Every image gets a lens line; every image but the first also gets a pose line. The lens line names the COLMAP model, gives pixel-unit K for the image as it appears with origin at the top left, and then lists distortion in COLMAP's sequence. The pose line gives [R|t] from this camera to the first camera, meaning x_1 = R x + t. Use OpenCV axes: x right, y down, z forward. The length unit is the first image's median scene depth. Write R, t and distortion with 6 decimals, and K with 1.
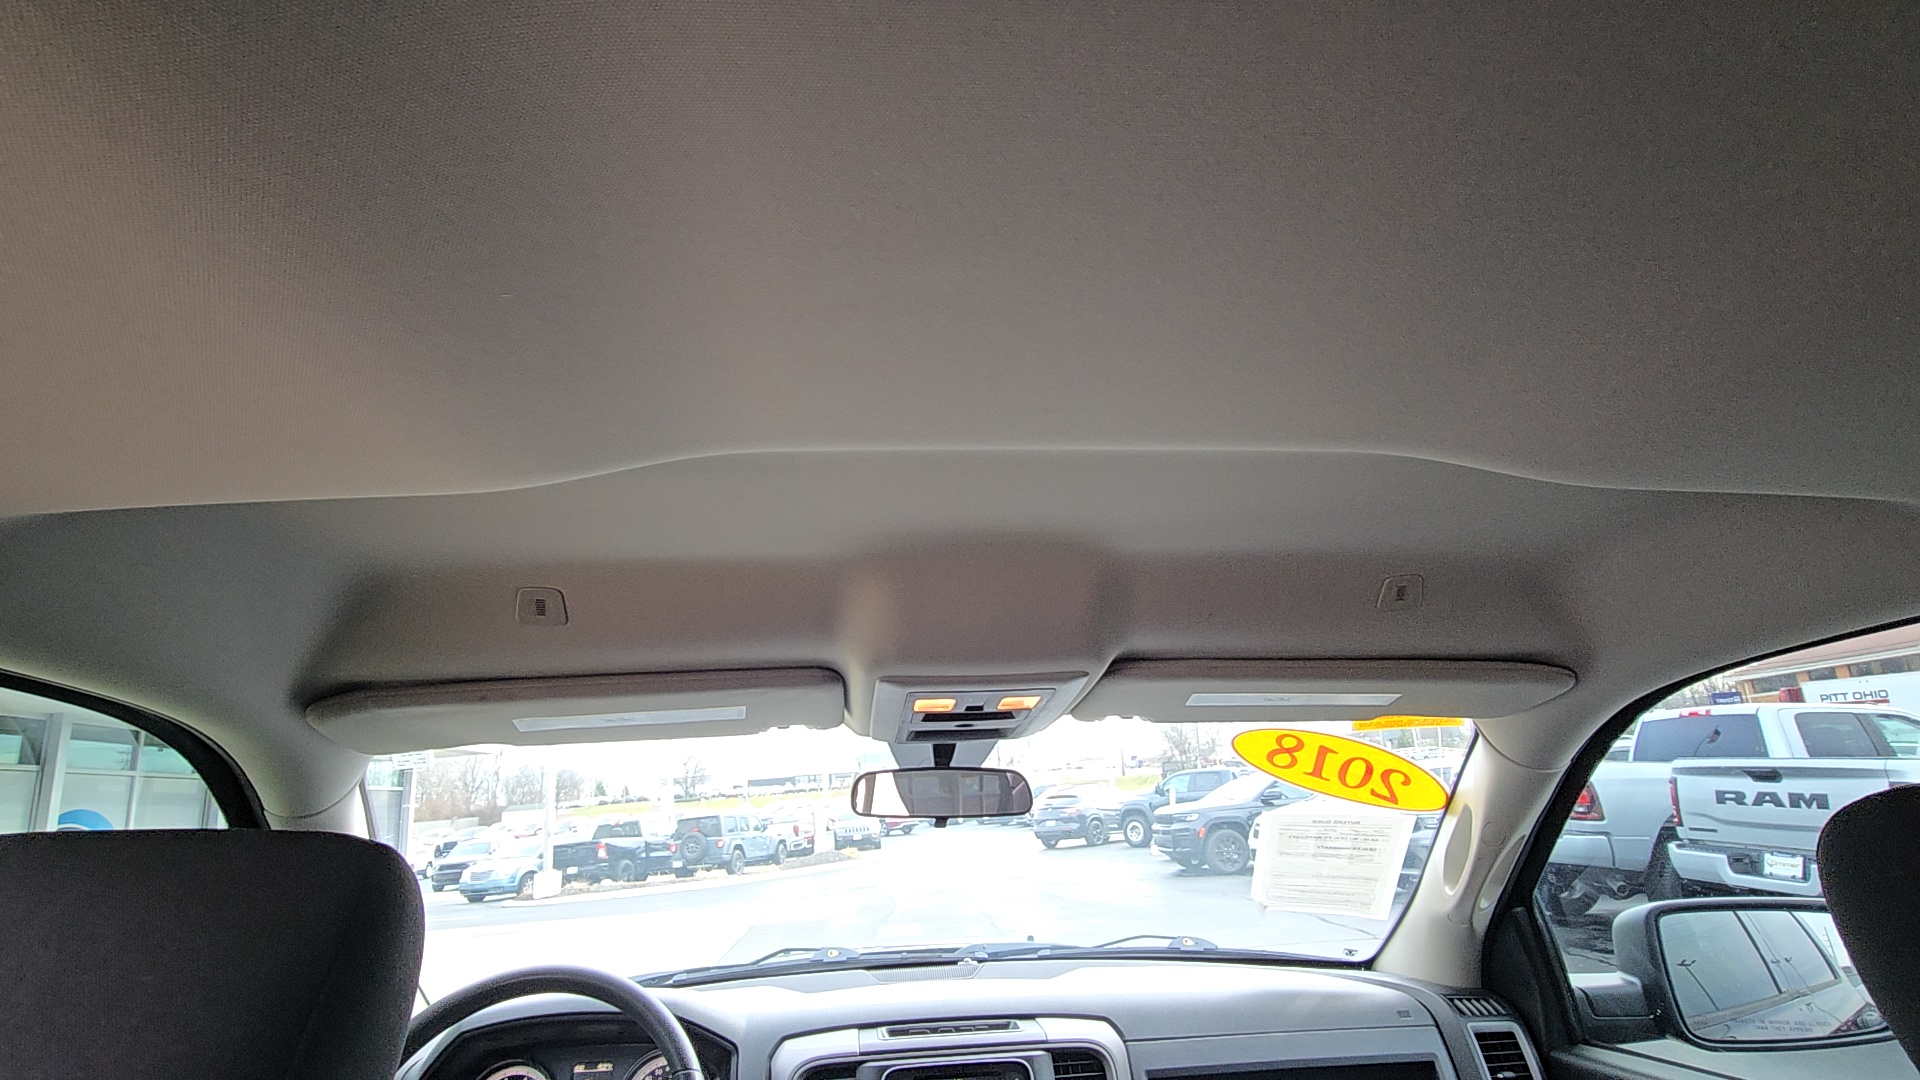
lens RADIAL K [[972.7, 0, 955.1], [0, 972.7, 552.4], [0, 0, 1]] dist [-0.000578, 0.001493]
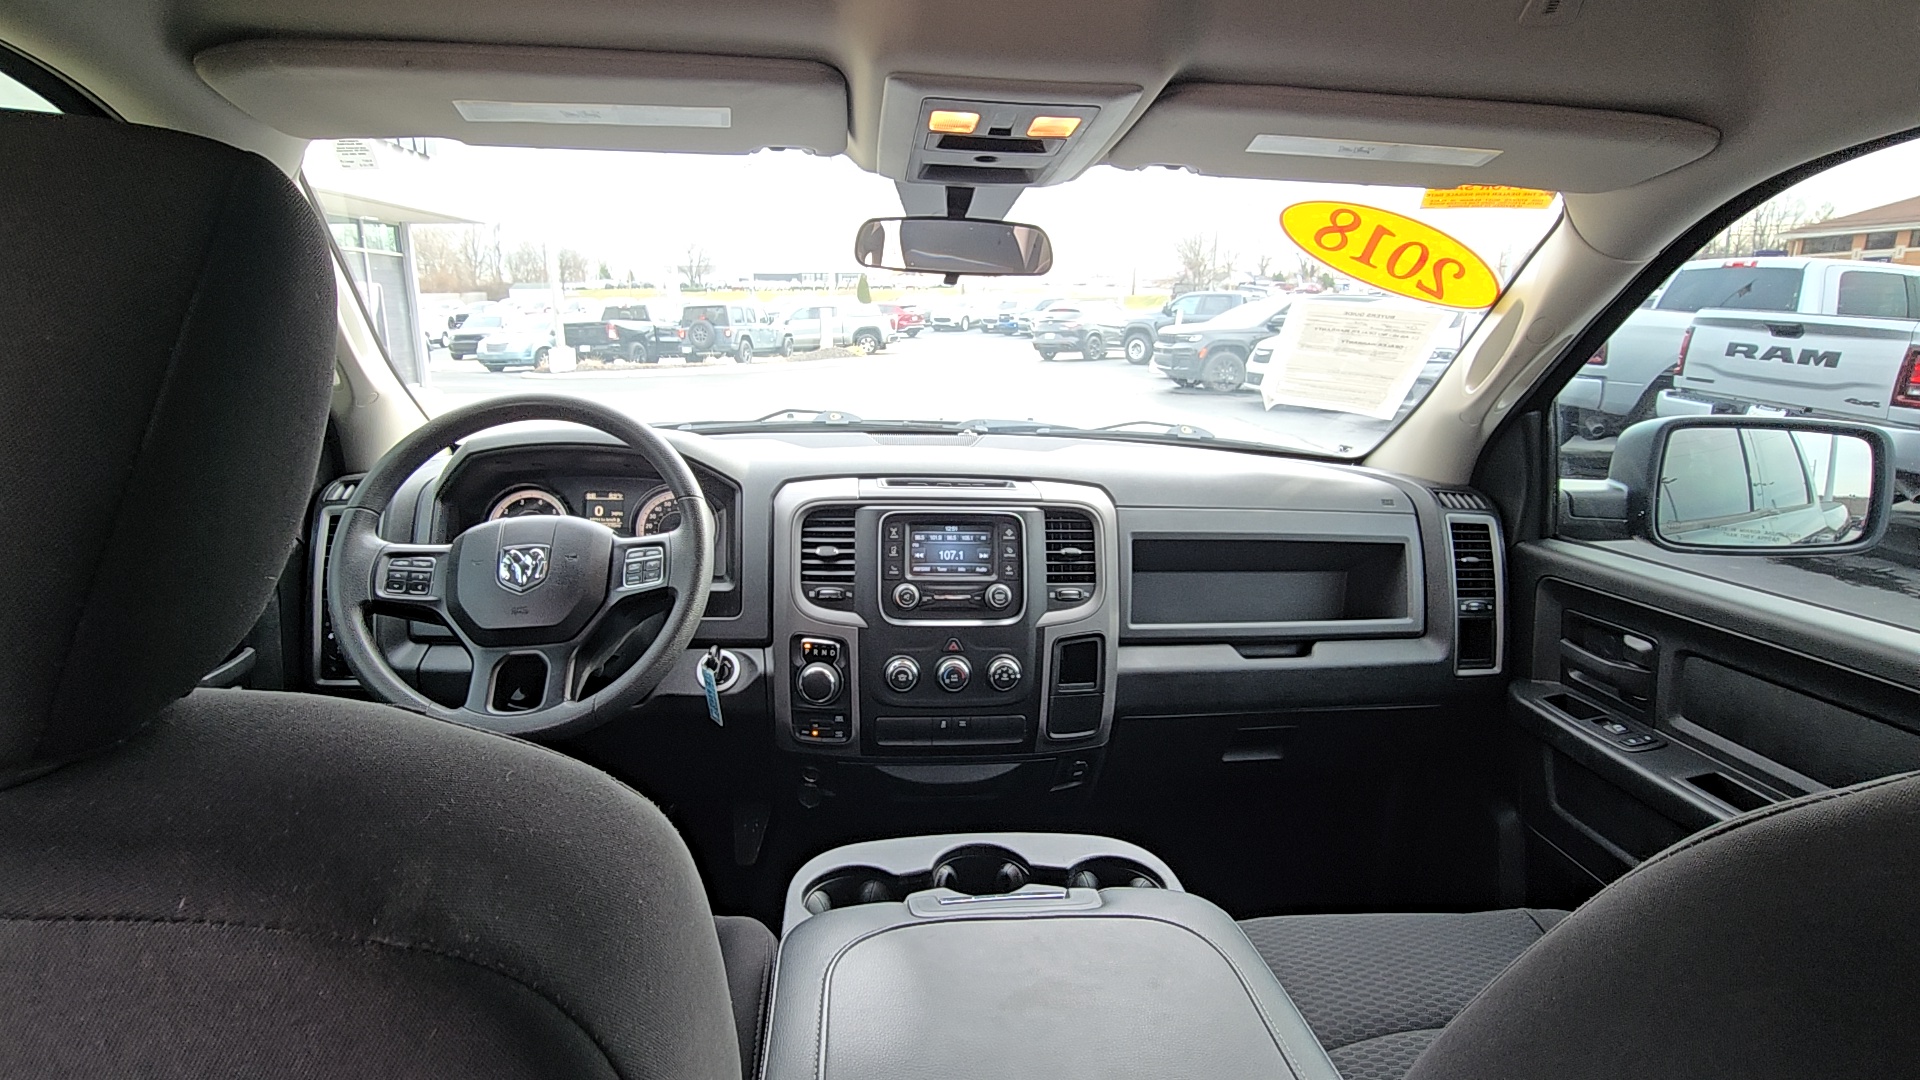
lens RADIAL K [[972.7, 0, 955.1], [0, 972.7, 552.4], [0, 0, 1]] dist [-0.000578, 0.001493]
pose [[0.997794, 0.065601, 0.010212, -0.000512], [-0.062566, 0.877649, 0.475202, 0.010630], [0.022211, -0.474793, 0.879817, 0.010281]]
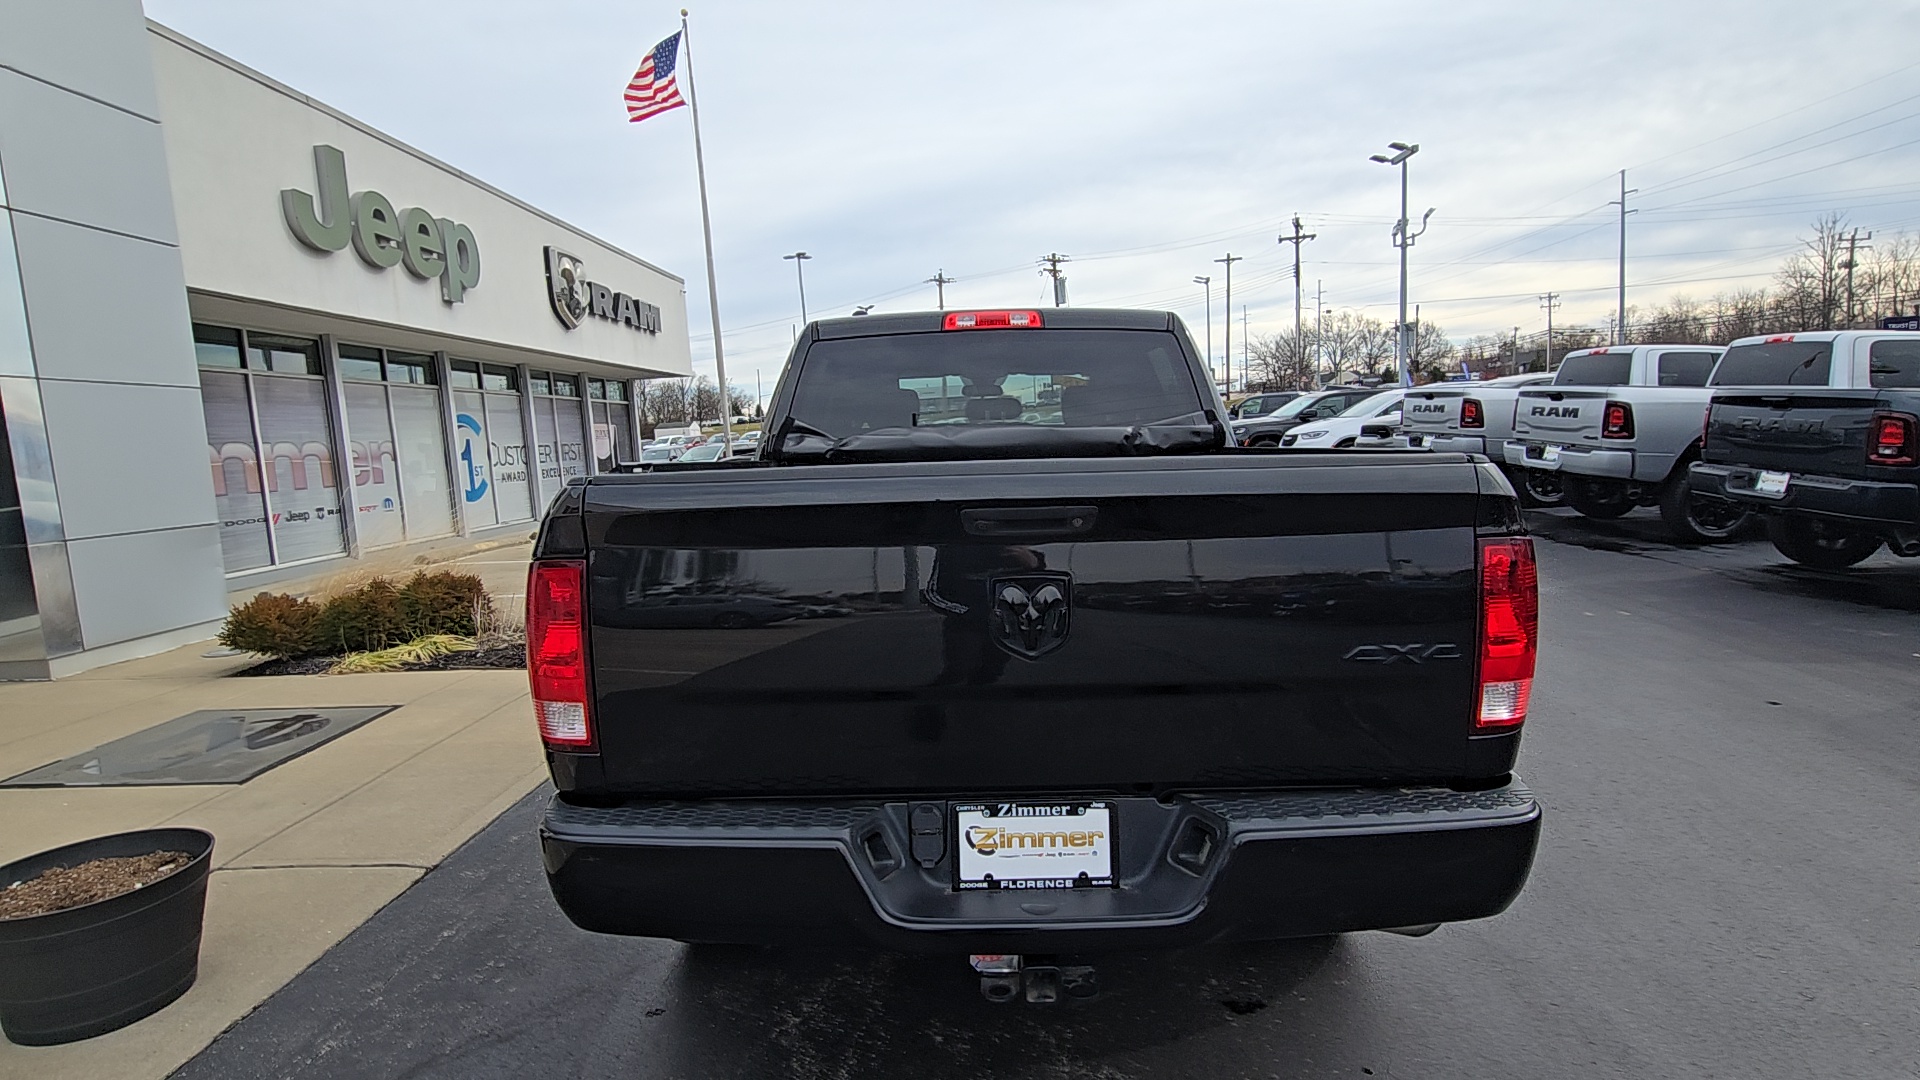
lens RADIAL K [[974.3, 0, 949.5], [0, 974.3, 553.4], [0, 0, 1]] dist [0.003273, -0.000340]
pose [[0.992559, 0.025773, -0.119003, 0.062139], [0.020475, 0.928098, 0.371772, -0.122650], [0.120028, -0.371442, 0.920665, -0.572938]]
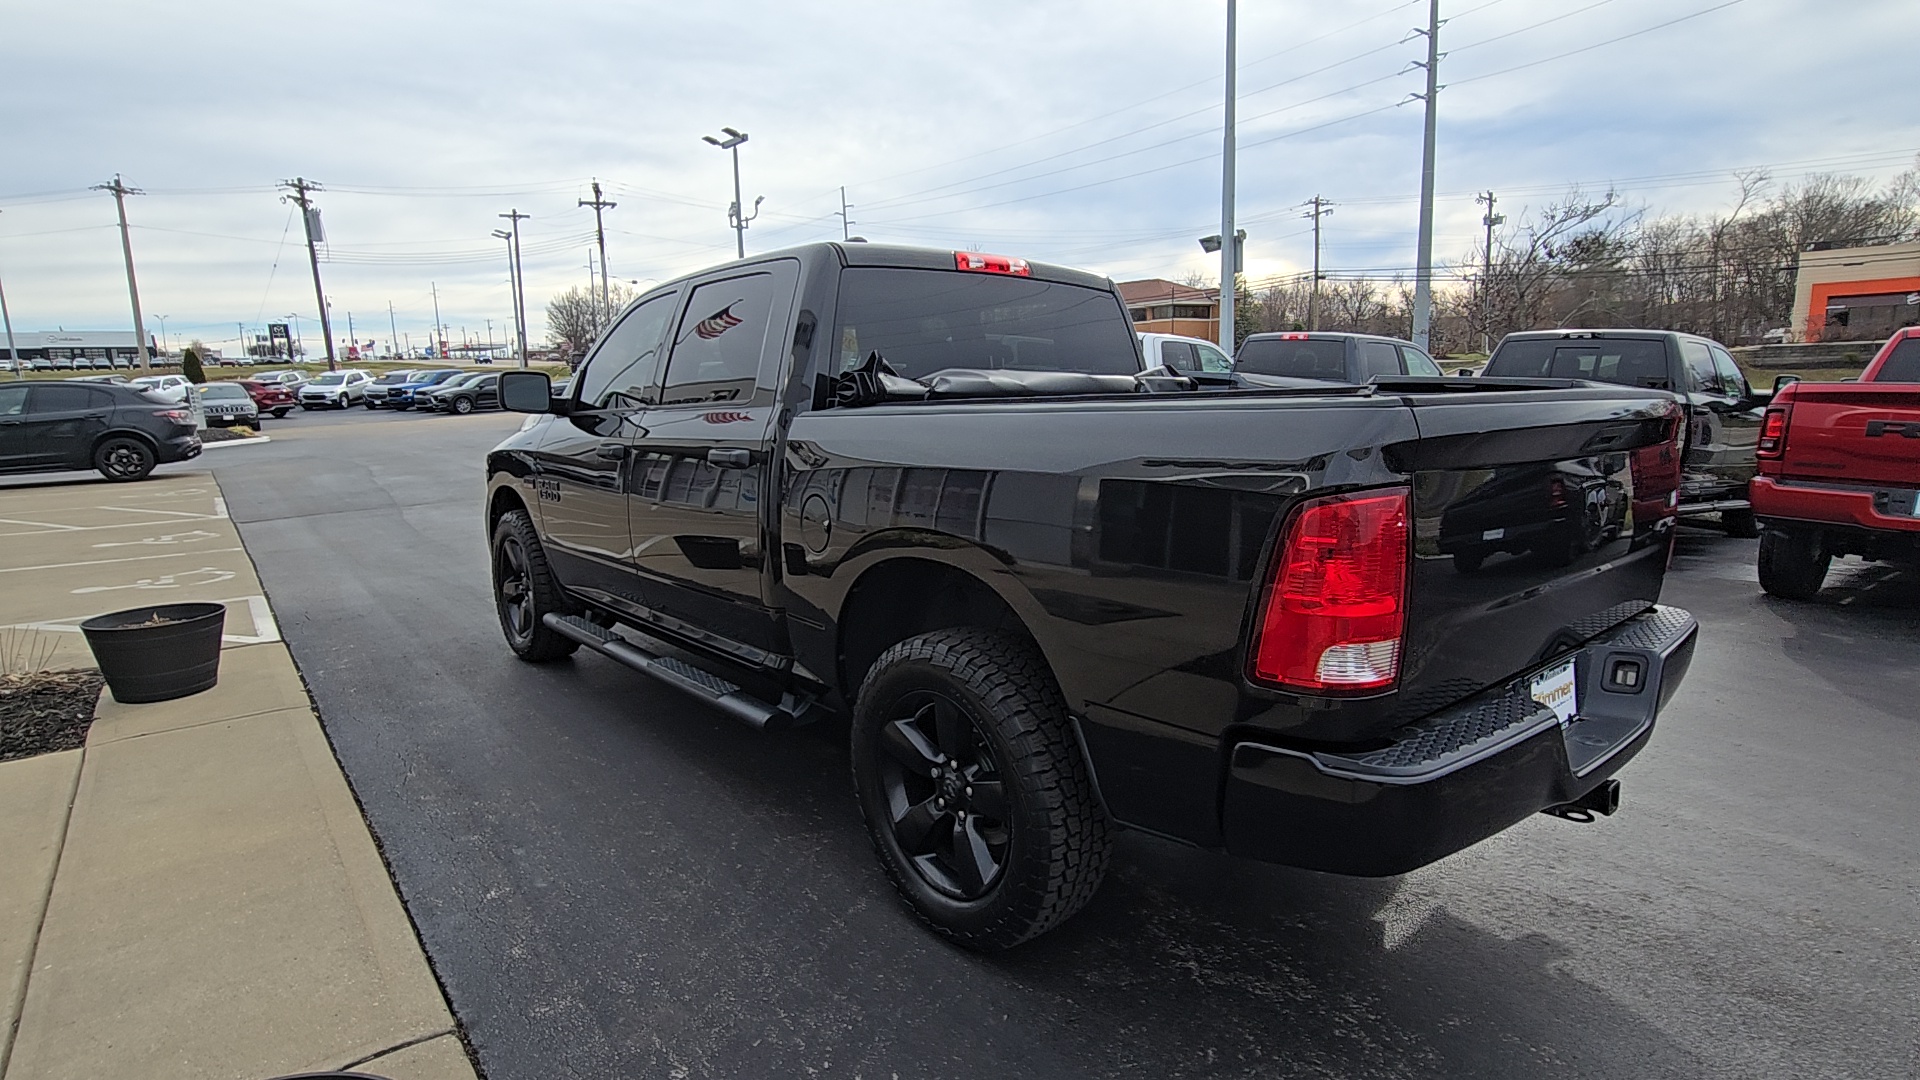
lens RADIAL K [[974.3, 0, 949.5], [0, 974.3, 553.4], [0, 0, 1]] dist [0.003273, -0.000340]
pose [[0.830744, -0.057021, 0.553727, -0.273567], [-0.166580, 0.923690, 0.345034, -0.078823], [-0.531146, -0.378875, 0.757851, -0.475274]]
